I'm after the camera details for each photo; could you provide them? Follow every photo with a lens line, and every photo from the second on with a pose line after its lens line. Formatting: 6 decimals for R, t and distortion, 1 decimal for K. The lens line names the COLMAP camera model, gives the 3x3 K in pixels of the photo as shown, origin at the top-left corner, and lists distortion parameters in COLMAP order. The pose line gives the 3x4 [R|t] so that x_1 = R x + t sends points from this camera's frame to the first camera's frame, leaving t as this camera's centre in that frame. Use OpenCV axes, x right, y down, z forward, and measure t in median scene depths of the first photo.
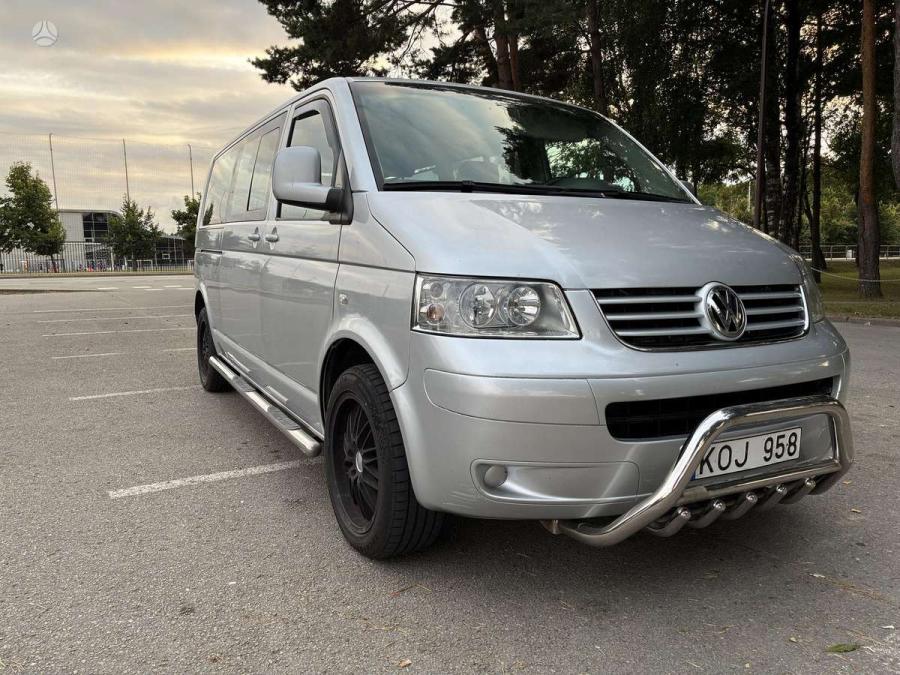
lens RADIAL K [[677.7, 0, 453.7], [0, 677.7, 339.6], [0, 0, 1]] dist [0.053785, -0.075482]
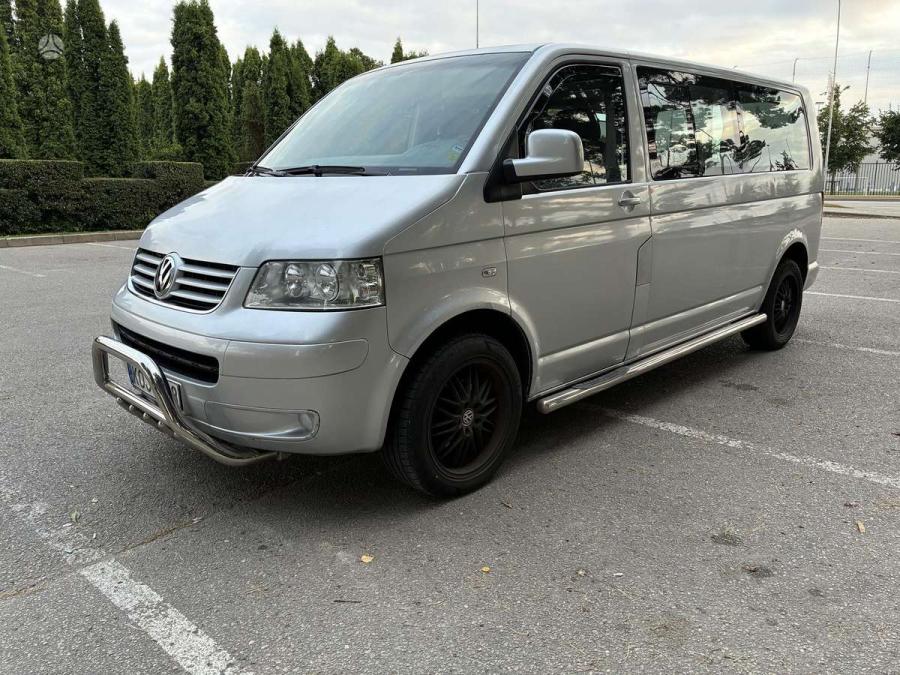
lens RADIAL K [[677.7, 0, 457.5], [0, 677.7, 341.4], [0, 0, 1]] dist [0.053785, -0.075482]
pose [[0.285218, 0.222312, -0.932324, 1.758003], [-0.109799, 0.973903, 0.198637, -0.233771], [0.952153, 0.045713, 0.302184, 1.124448]]
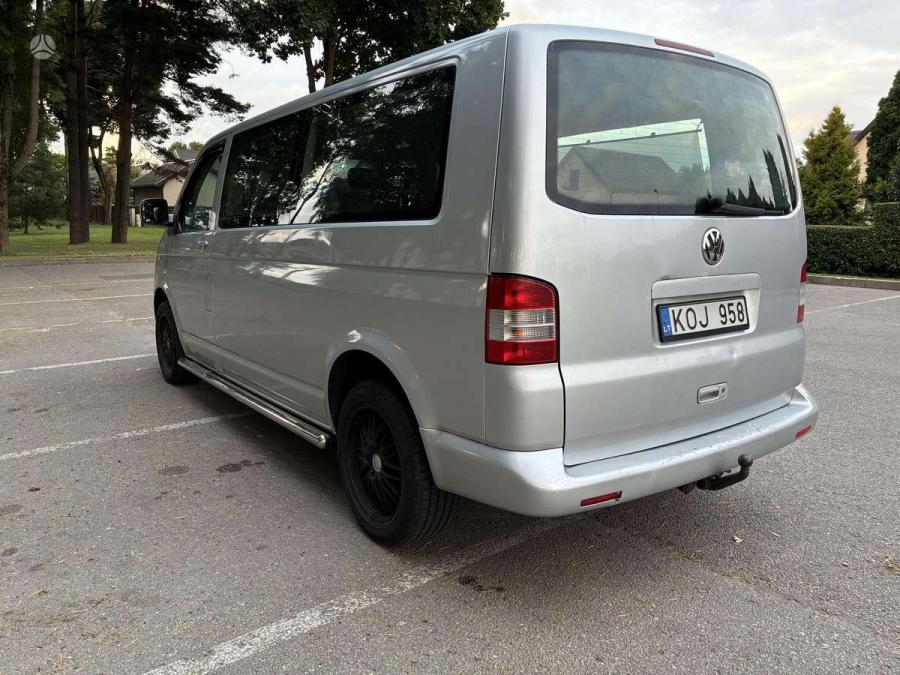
lens RADIAL K [[677.7, 0, 450.3], [0, 677.7, 336.9], [0, 0, 1]] dist [0.053785, -0.075482]
pose [[-0.993329, 0.014174, -0.114436, -0.157284], [-0.019000, 0.958735, 0.283667, -0.606821], [0.113735, 0.283949, -0.952070, 4.087463]]
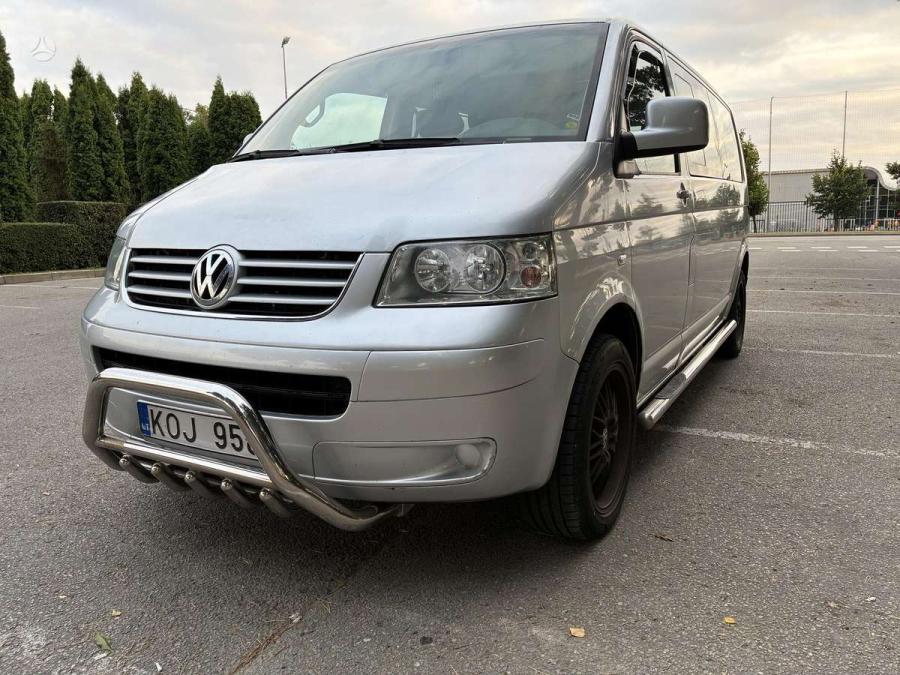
lens RADIAL K [[677.7, 0, 454.4], [0, 677.7, 338.8], [0, 0, 1]] dist [0.053785, -0.075482]
pose [[0.531352, 0.132726, -0.836689, 1.338307], [-0.085129, 0.991017, 0.103145, -0.081260], [0.842863, 0.016420, 0.537878, 0.770775]]
